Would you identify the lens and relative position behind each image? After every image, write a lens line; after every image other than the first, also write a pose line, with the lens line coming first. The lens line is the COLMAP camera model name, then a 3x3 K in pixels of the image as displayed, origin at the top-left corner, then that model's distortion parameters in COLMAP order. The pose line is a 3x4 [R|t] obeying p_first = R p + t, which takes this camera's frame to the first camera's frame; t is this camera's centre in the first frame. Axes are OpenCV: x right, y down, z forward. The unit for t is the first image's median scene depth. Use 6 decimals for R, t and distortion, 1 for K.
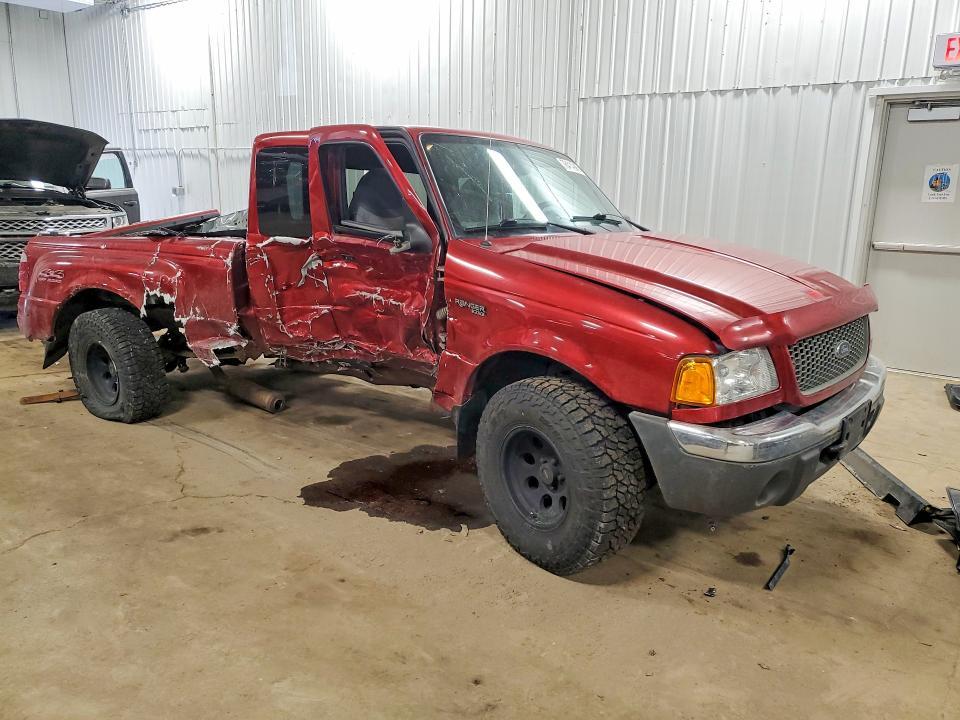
lens RADIAL K [[753.8, 0, 480.6], [0, 753.8, 362.6], [0, 0, 1]] dist [0.008722, 0.009504]
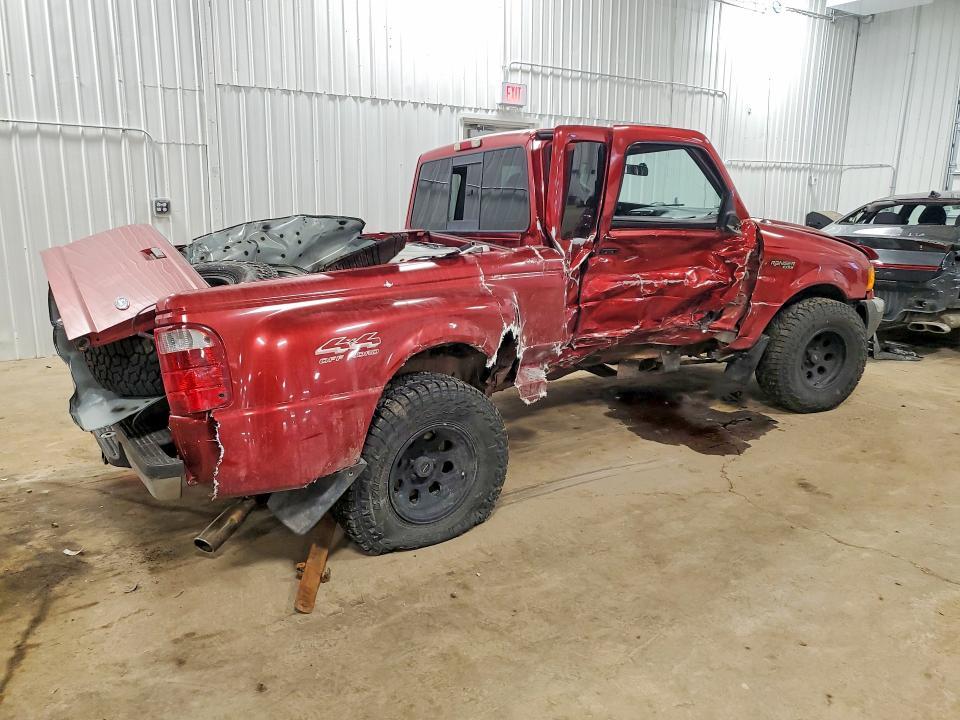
lens RADIAL K [[753.8, 0, 480.1], [0, 753.8, 358.5], [0, 0, 1]] dist [0.008722, 0.009504]
pose [[0.281894, -0.220947, 0.933658, -0.876761], [0.219127, 0.962229, 0.161549, -0.145478], [-0.934087, 0.159051, 0.319663, 0.608111]]
